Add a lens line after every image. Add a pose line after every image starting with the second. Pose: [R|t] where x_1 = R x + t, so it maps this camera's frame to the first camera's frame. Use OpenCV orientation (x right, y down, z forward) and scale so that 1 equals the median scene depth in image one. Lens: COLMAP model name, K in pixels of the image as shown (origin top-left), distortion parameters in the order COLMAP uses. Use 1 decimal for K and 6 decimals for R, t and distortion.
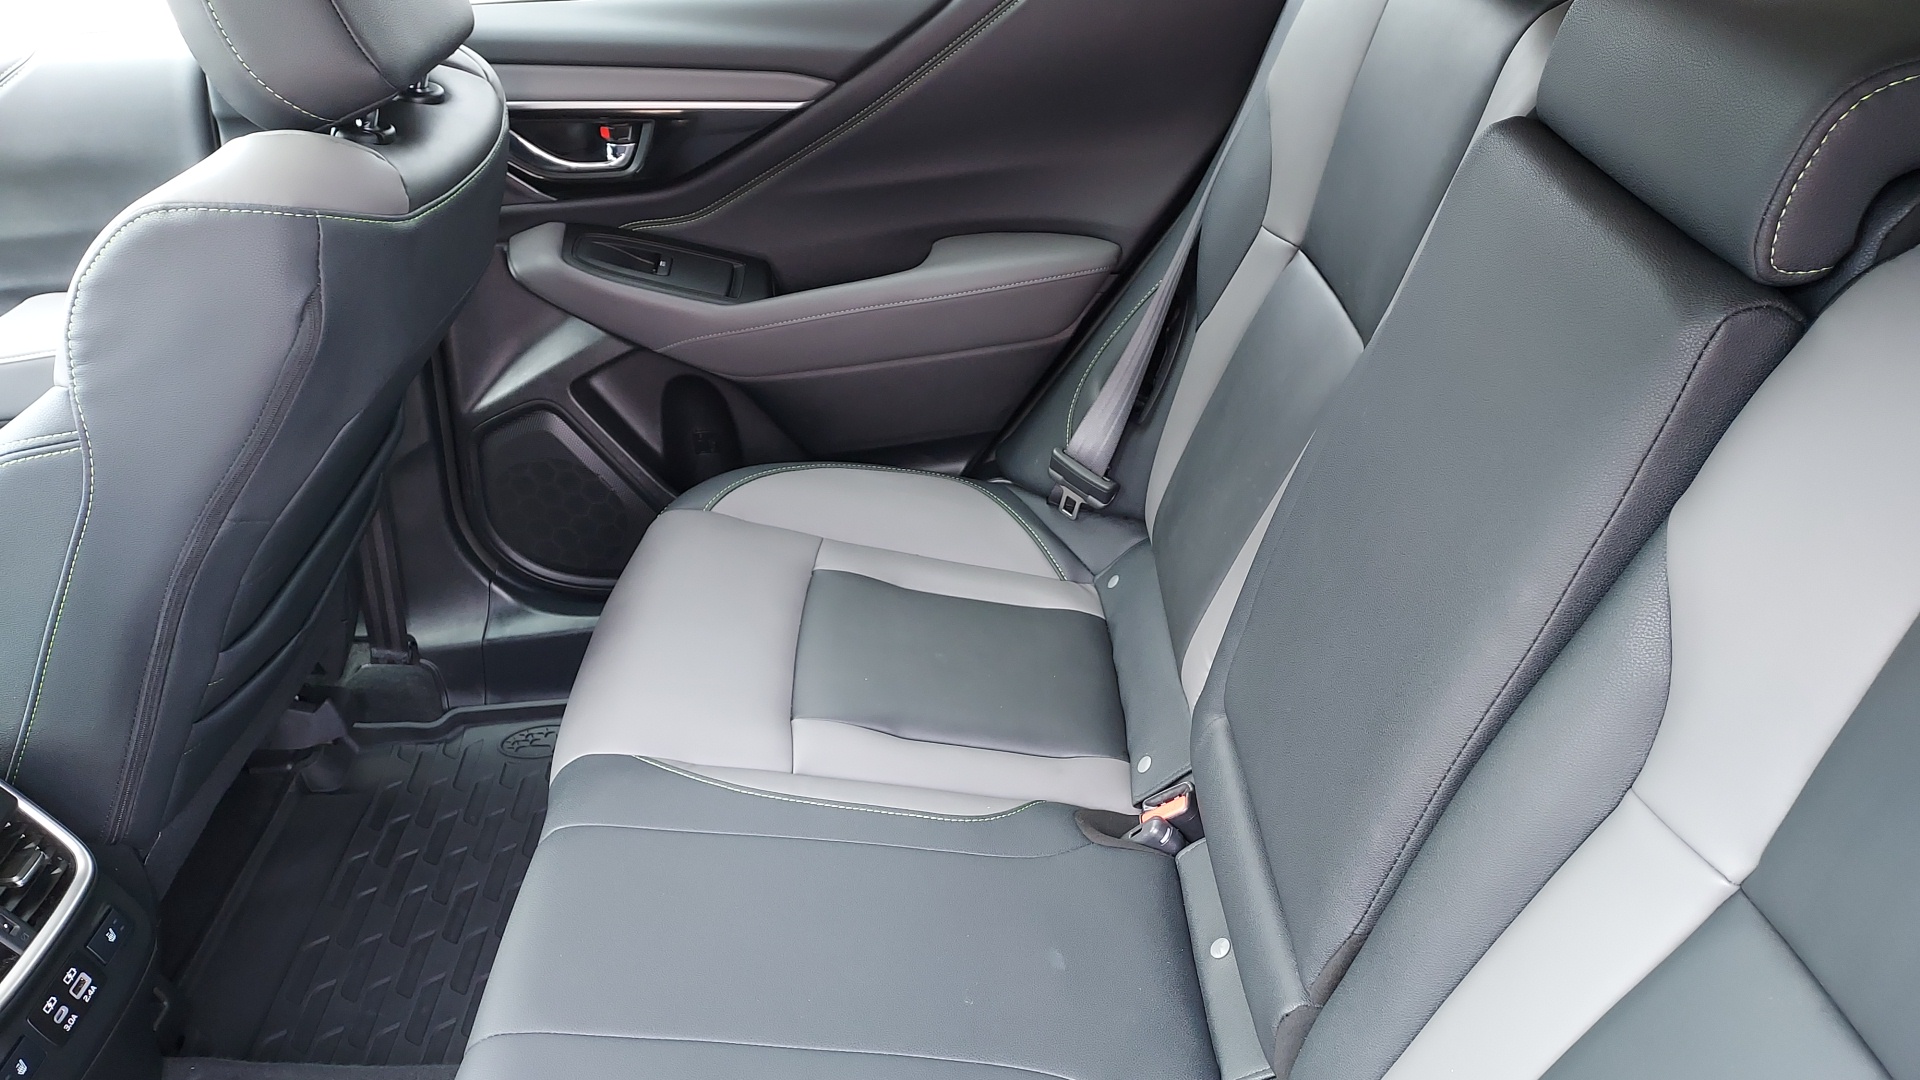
lens RADIAL K [[1391.7, 0, 960.0], [0, 1391.7, 541.6], [0, 0, 1]] dist [0.045662, -0.003500]
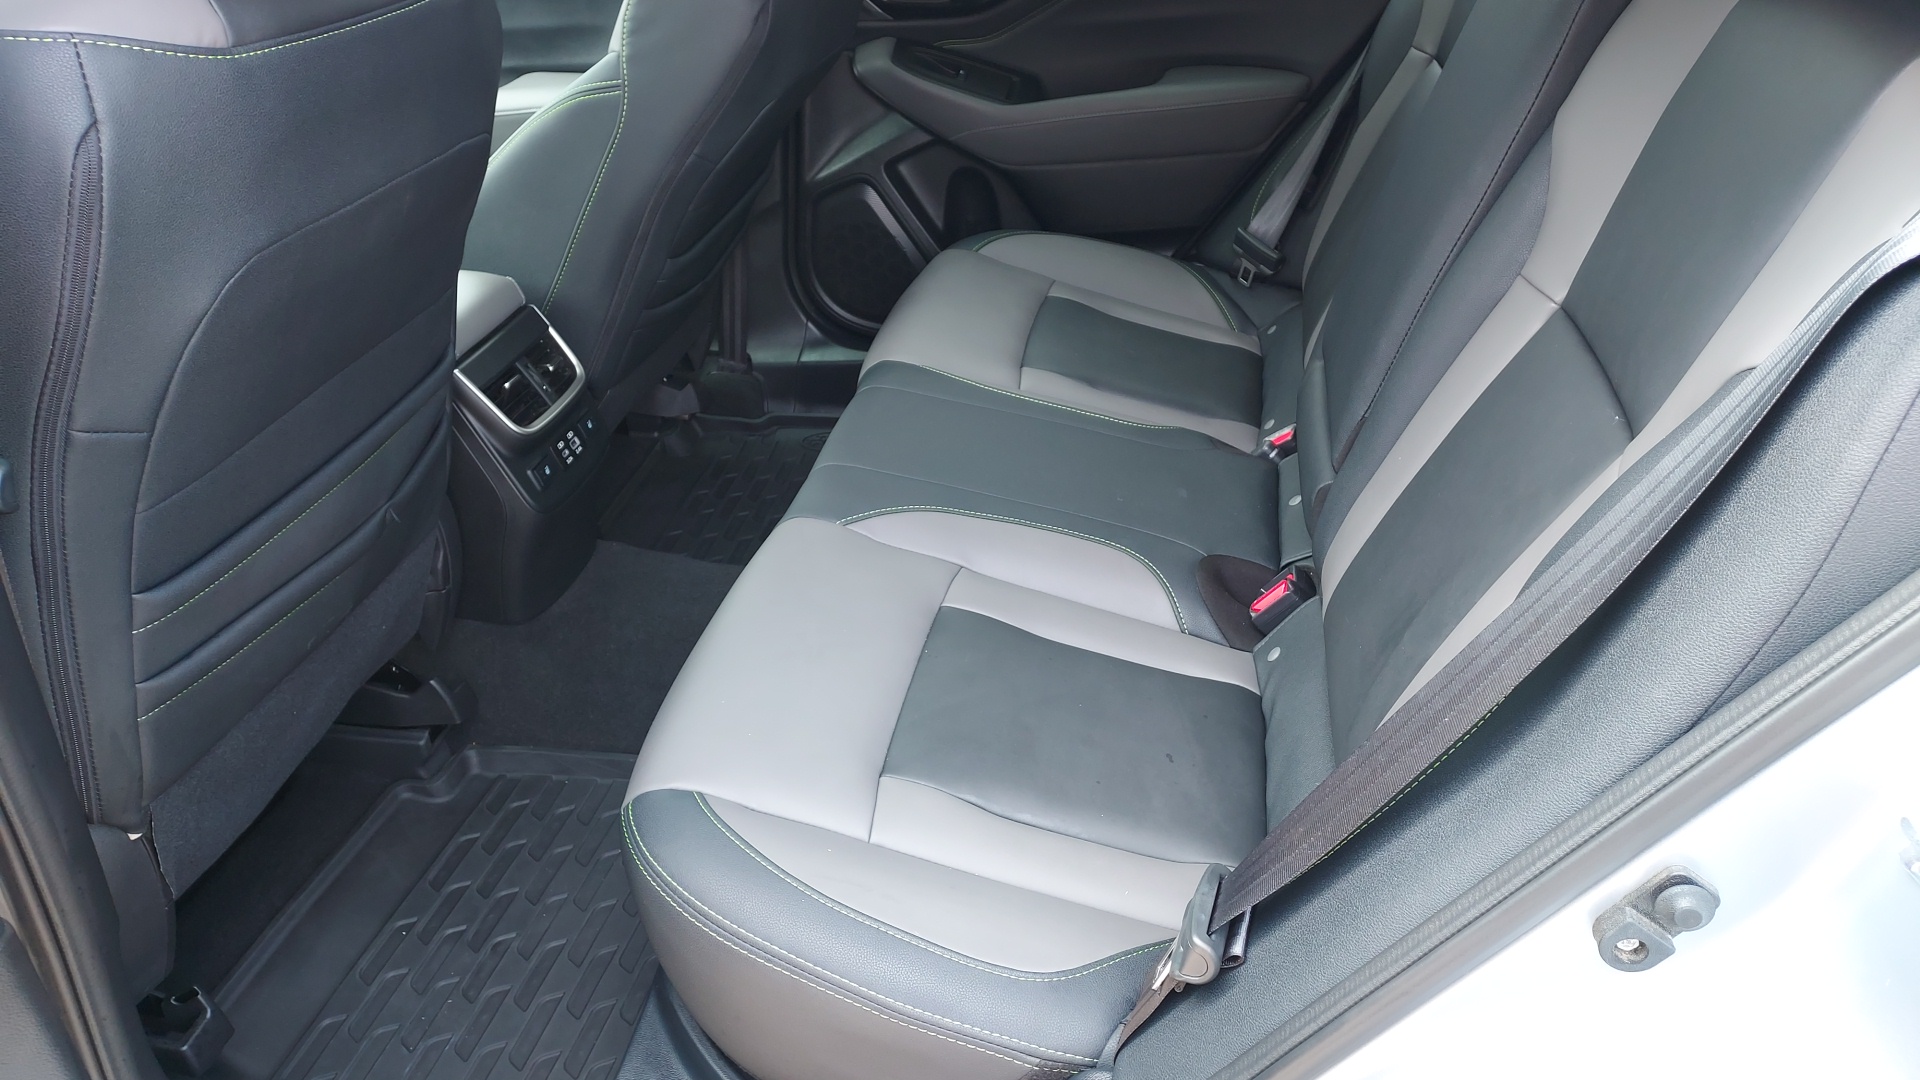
lens RADIAL K [[1434.6, 0, 963.5], [0, 1434.6, 541.8], [0, 0, 1]] dist [0.233475, -0.442214]
pose [[0.981494, 0.106234, -0.159322, 0.063206], [-0.109813, 0.993856, -0.013804, 0.272766], [0.156877, 0.031044, 0.987130, -0.386665]]
